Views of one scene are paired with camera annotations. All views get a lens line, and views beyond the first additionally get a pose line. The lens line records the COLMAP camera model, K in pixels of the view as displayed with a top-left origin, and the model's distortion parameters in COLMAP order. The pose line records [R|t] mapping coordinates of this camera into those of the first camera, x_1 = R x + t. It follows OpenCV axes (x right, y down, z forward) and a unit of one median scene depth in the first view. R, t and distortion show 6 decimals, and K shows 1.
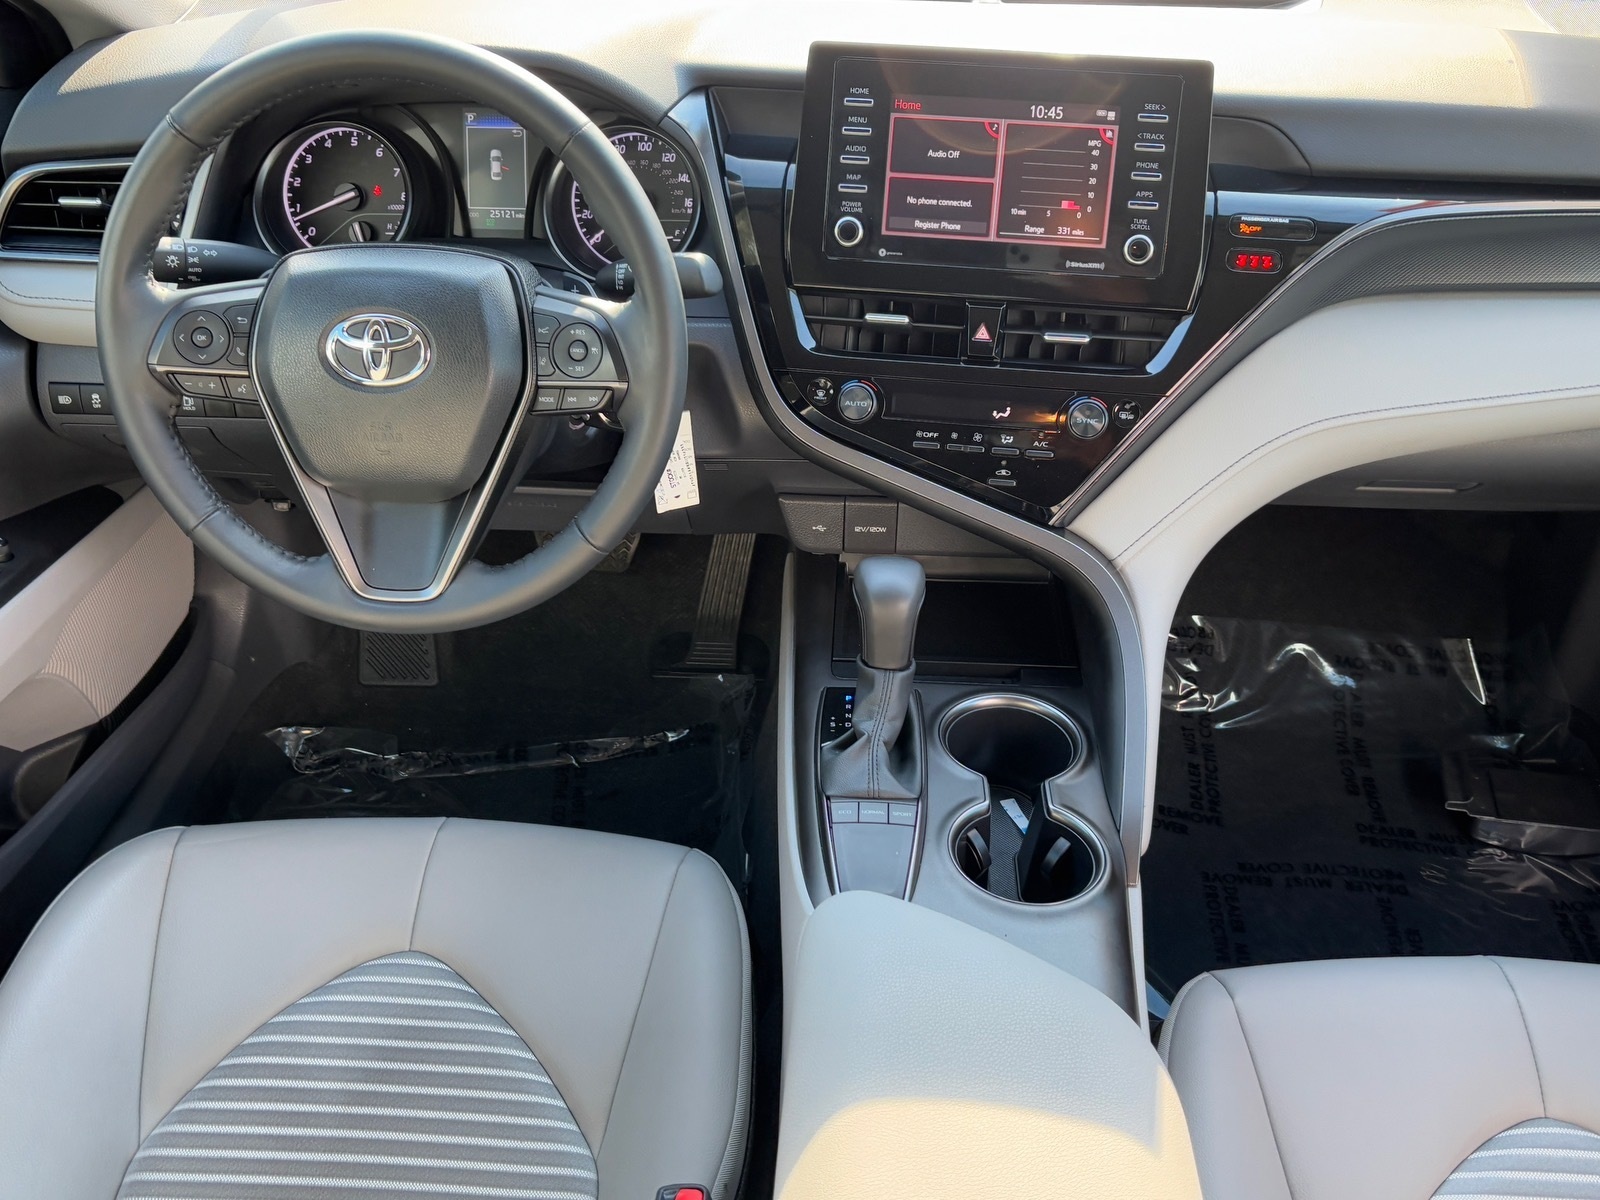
lens RADIAL K [[1537.0, 0, 802.6], [0, 1537.0, 620.3], [0, 0, 1]] dist [0.122980, -0.417509]
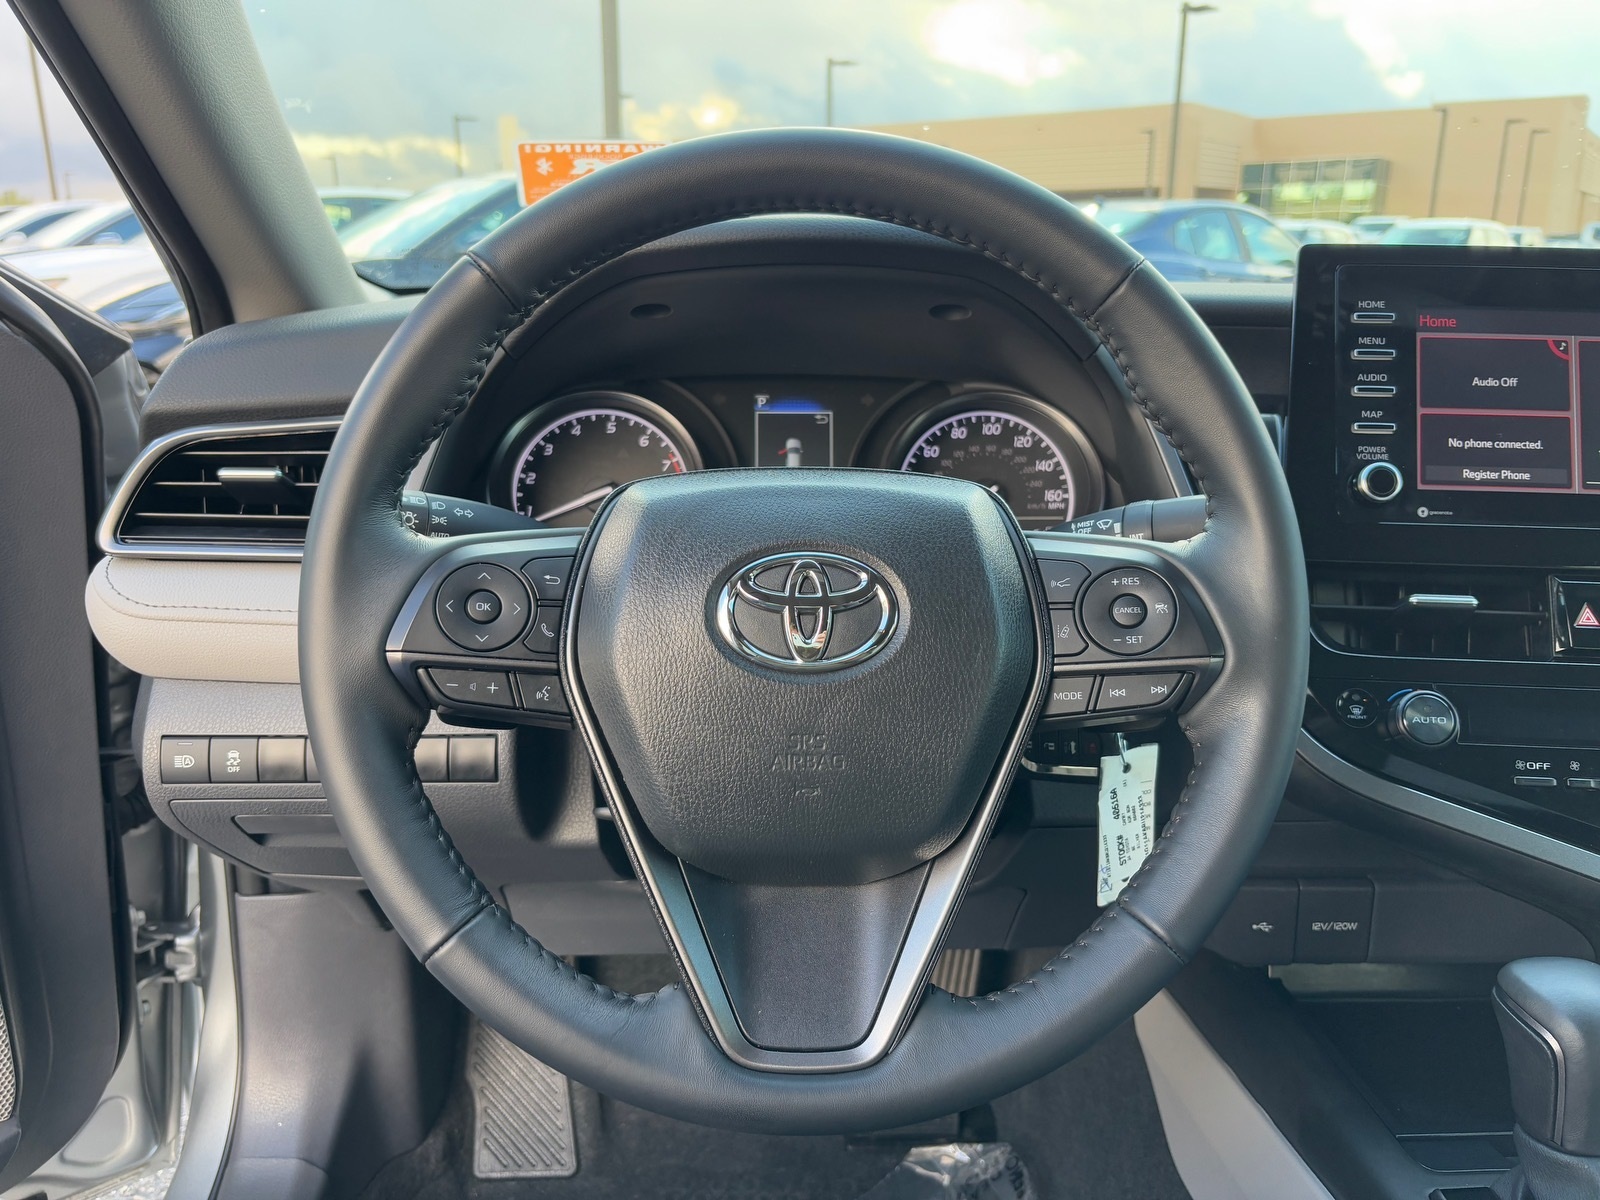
lens RADIAL K [[1230.7, 0, 796.4], [0, 1230.7, 609.0], [0, 0, 1]] dist [0.065525, -0.092286]
pose [[0.996180, -0.013059, 0.086338, -0.283024], [0.041268, 0.941773, -0.333707, -0.018996], [-0.076953, 0.335995, 0.938715, 0.505535]]
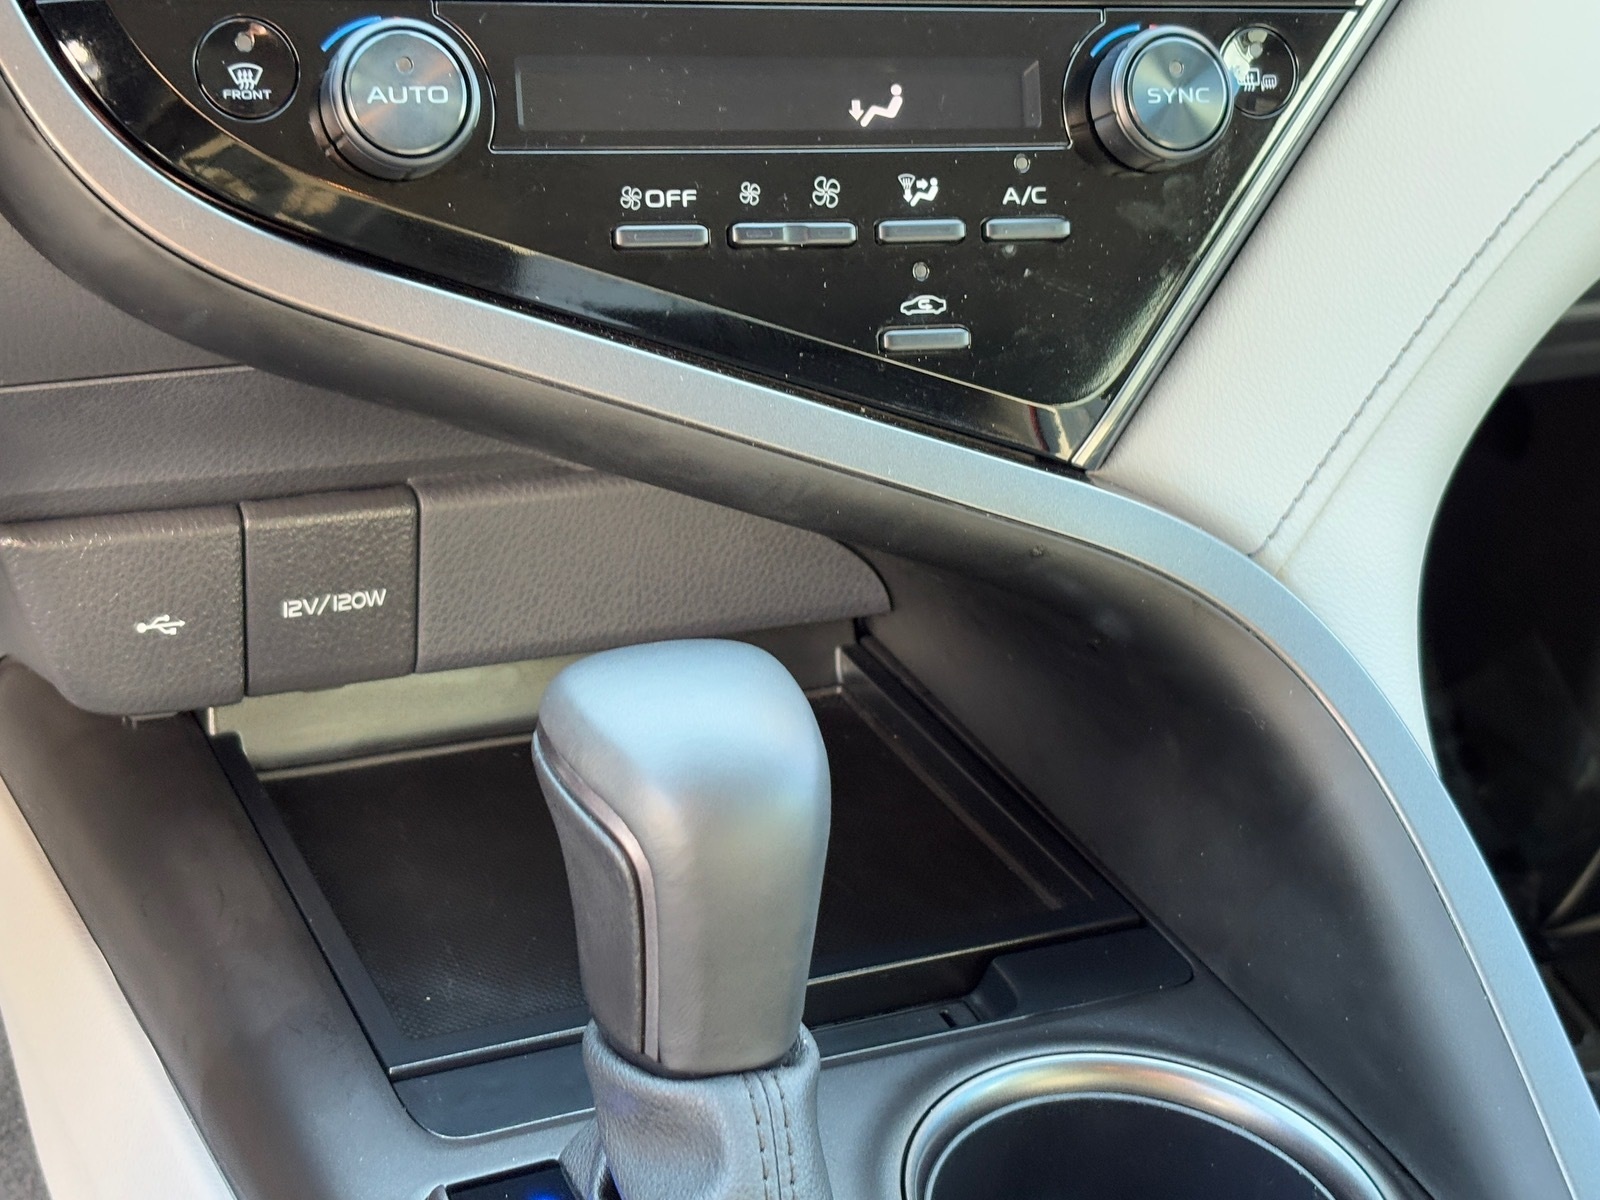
lens RADIAL K [[2553.7, 0, 769.1], [0, 2553.7, 604.4], [0, 0, 1]] dist [0.248892, -0.994228]
pose [[0.878891, -0.146076, 0.454107, -0.124489], [0.184234, 0.982041, -0.040670, -0.026496], [-0.440010, 0.119406, 0.890019, 0.593764]]
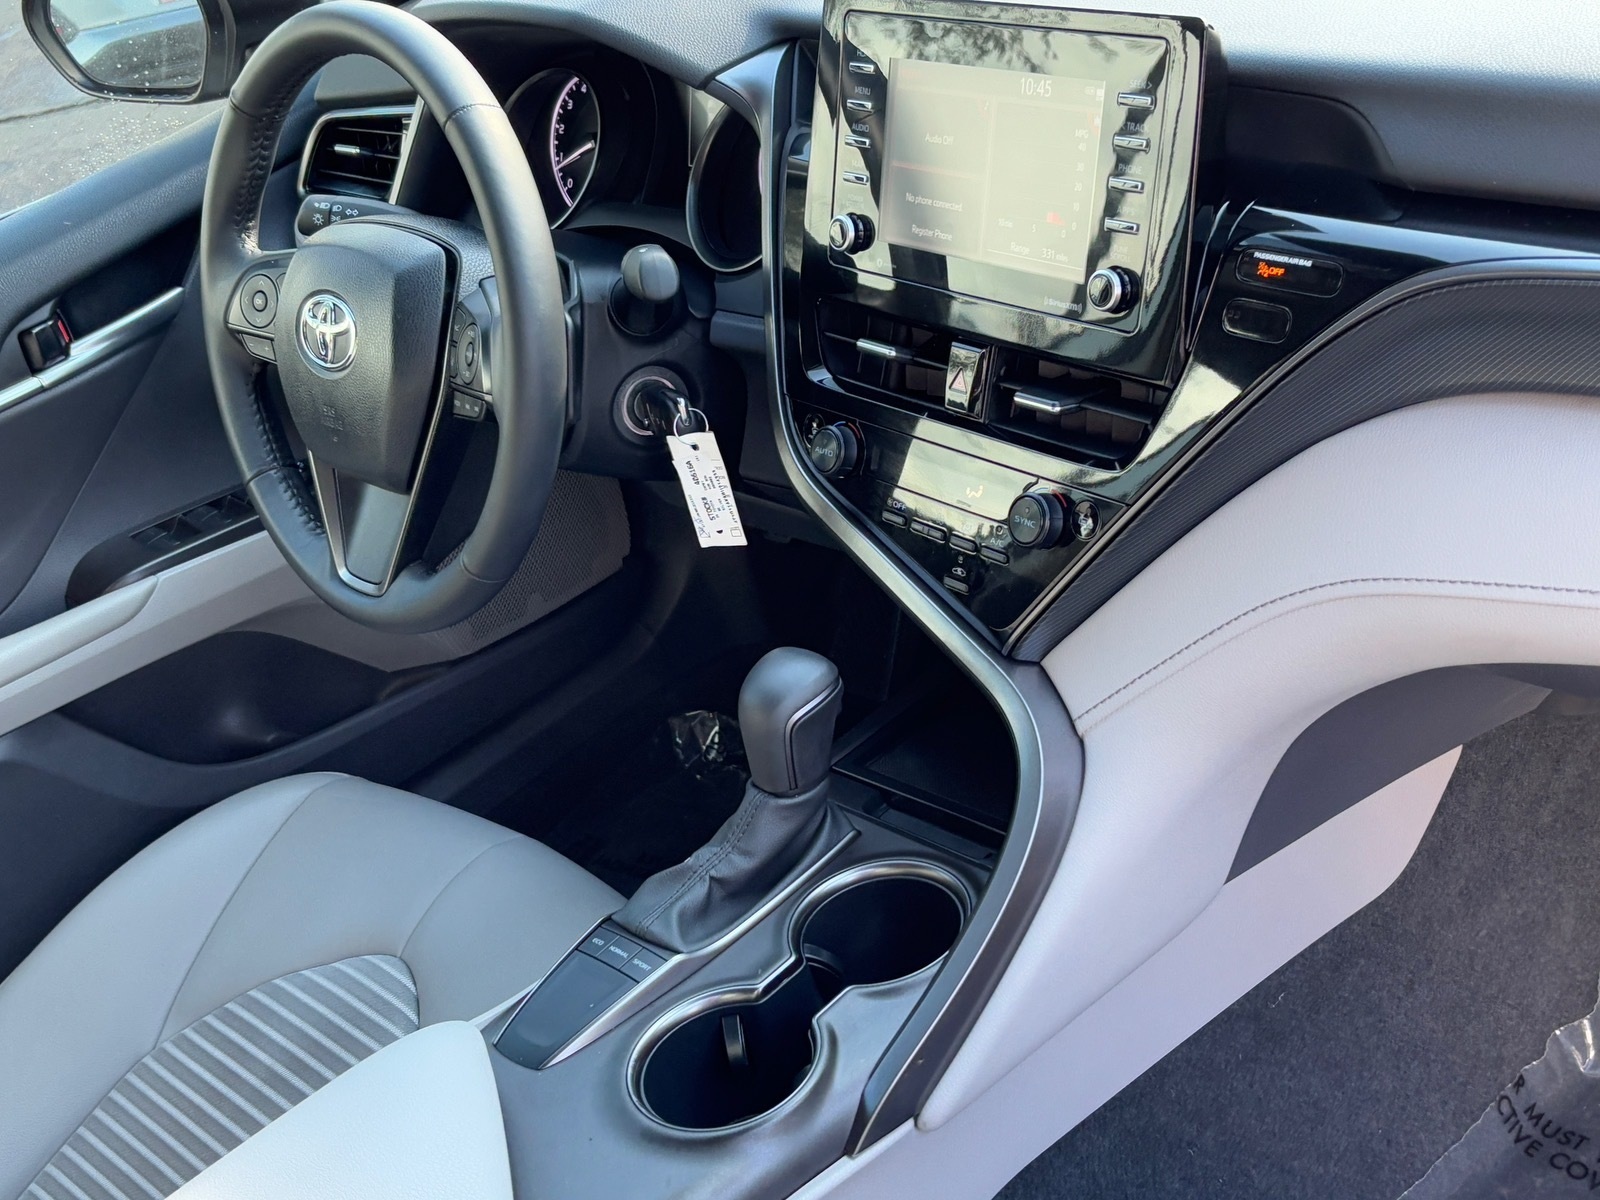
lens RADIAL K [[2055.5, 0, 799.1], [0, 2055.5, 607.1], [0, 0, 1]] dist [0.169813, -0.544051]
pose [[0.717030, 0.186756, -0.671558, 0.743380], [-0.176343, 0.980700, 0.084442, -0.150376], [0.674367, 0.057877, 0.736124, 0.230886]]
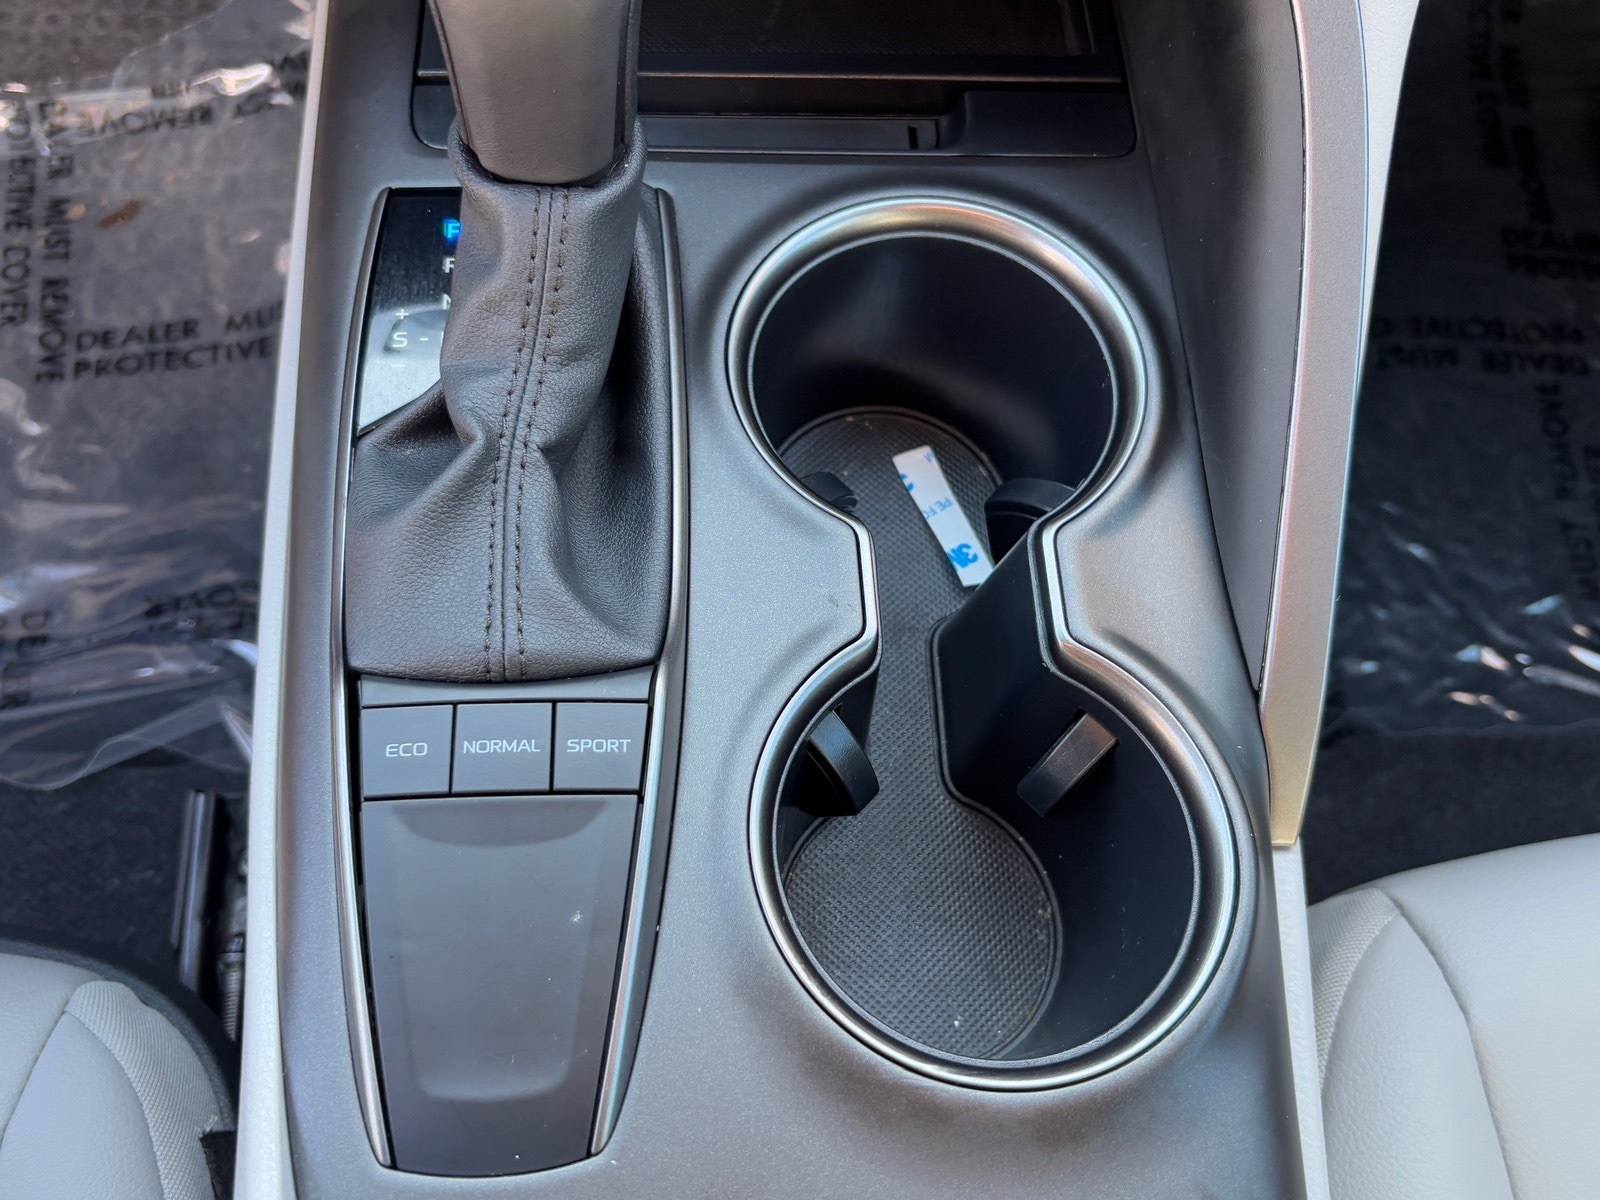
lens RADIAL K [[1536.4, 0, 811.7], [0, 1536.4, 616.6], [0, 0, 1]] dist [-0.000007, 0.045994]
pose [[0.994374, -0.059415, 0.087692, 0.074696], [0.006649, 0.861249, 0.508140, -0.046334], [-0.105716, -0.504698, 0.856799, 0.685884]]
